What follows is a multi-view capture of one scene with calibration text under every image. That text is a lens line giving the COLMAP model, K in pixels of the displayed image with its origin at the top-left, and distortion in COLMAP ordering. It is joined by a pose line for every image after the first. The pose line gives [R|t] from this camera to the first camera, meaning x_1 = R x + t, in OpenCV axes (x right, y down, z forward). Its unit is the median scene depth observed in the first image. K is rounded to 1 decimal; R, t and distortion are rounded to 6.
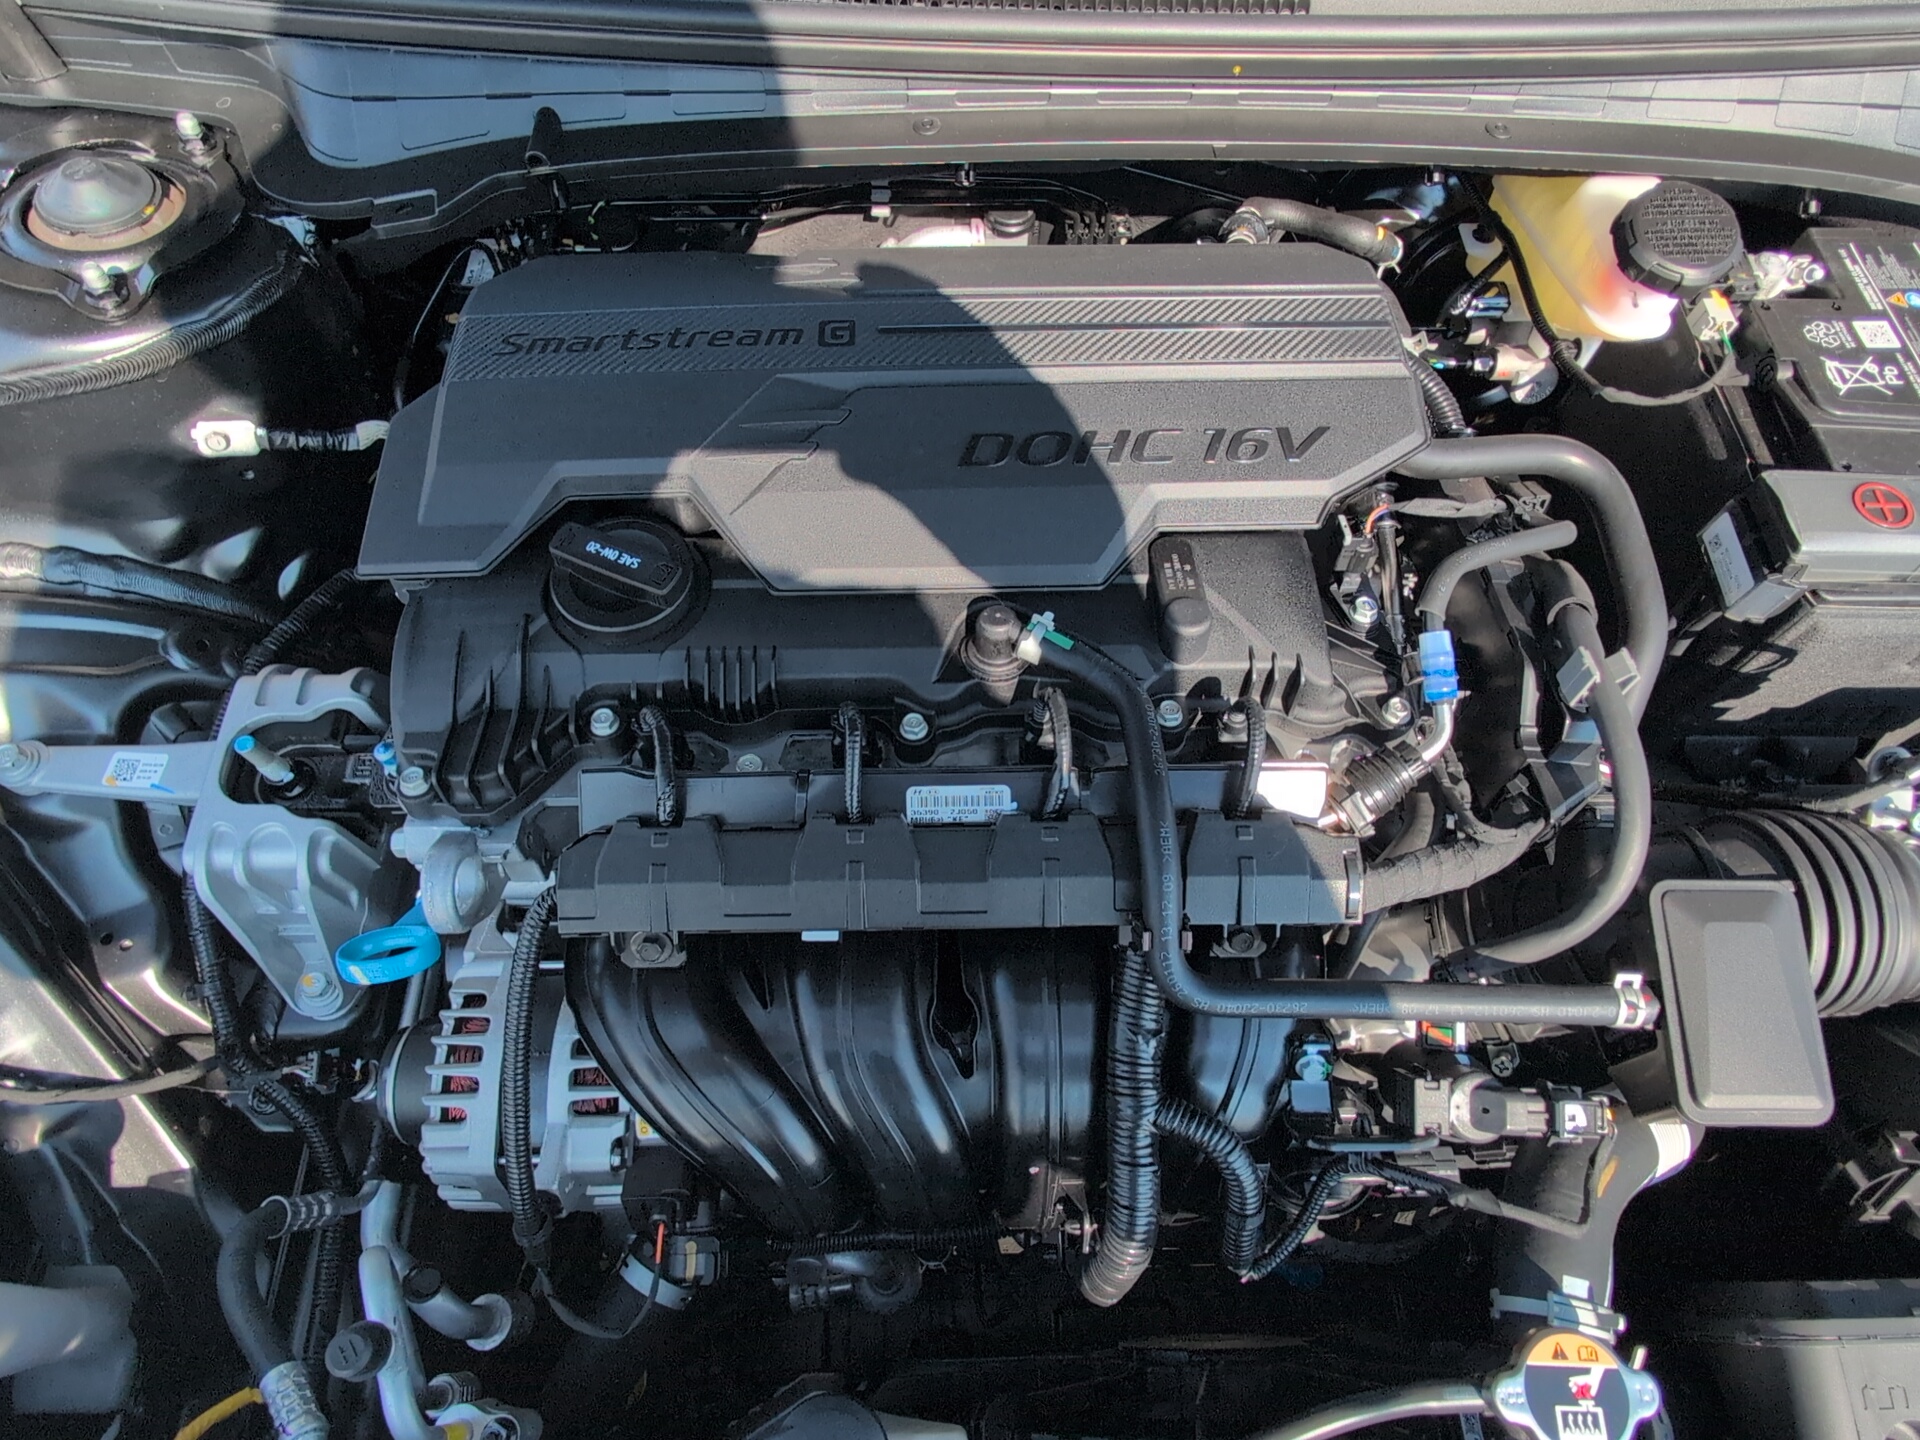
lens RADIAL K [[1075.6, 0, 960.0], [0, 1075.6, 720.0], [0, 0, 1]] dist [0.005630, -0.013386]
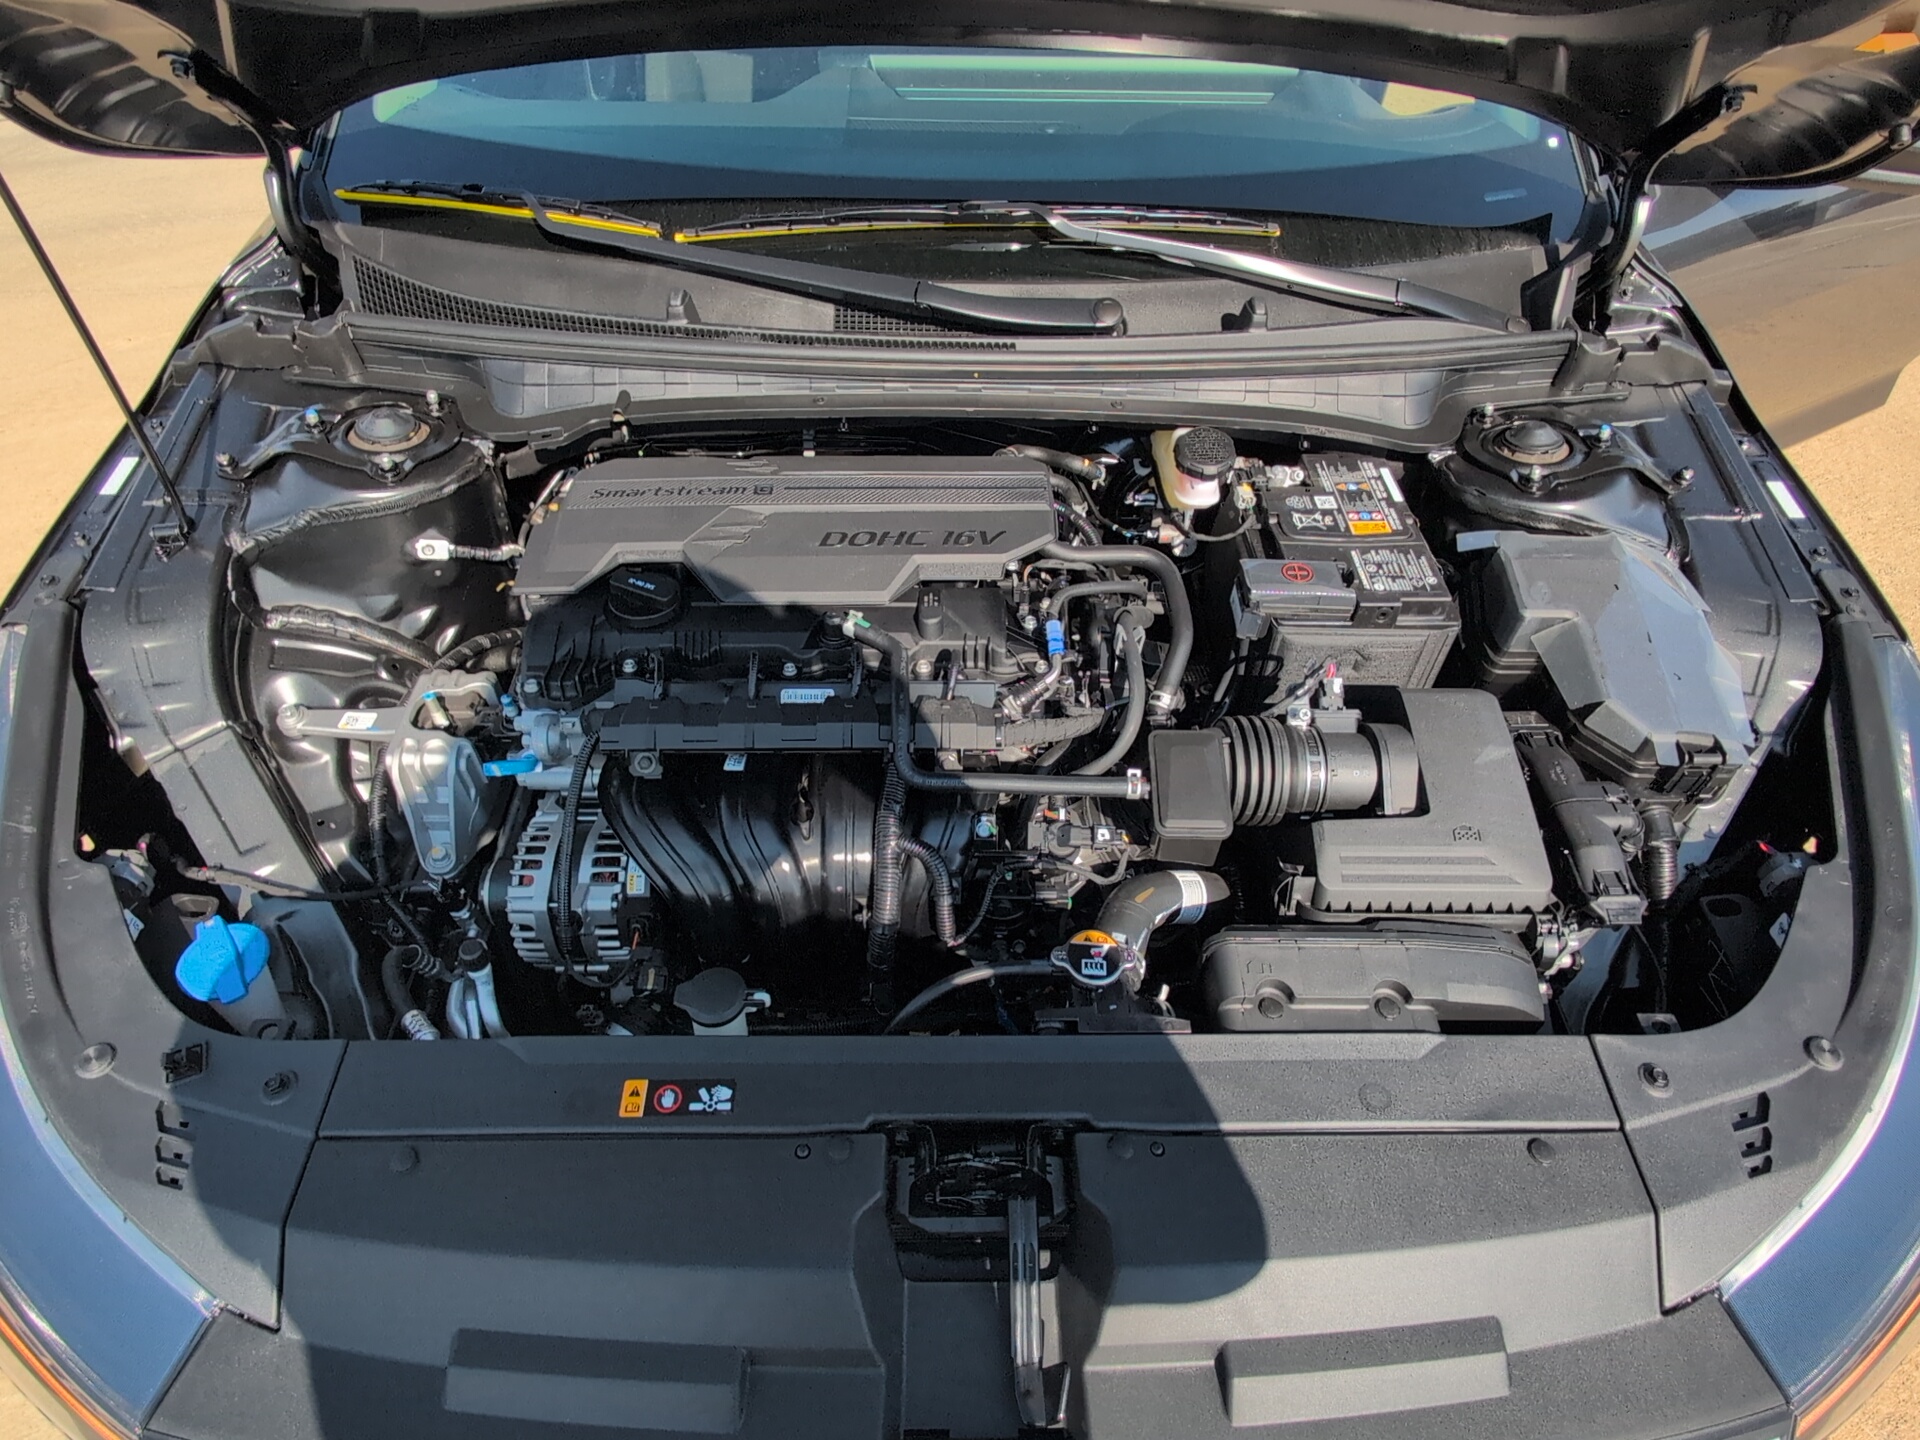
lens RADIAL K [[1075.6, 0, 960.0], [0, 1075.6, 720.0], [0, 0, 1]] dist [0.005630, -0.013386]
pose [[0.999970, 0.007594, 0.001211, 0.231543], [-0.007013, 0.965149, -0.261607, 0.527423], [-0.003155, 0.261590, 0.965174, -0.746616]]
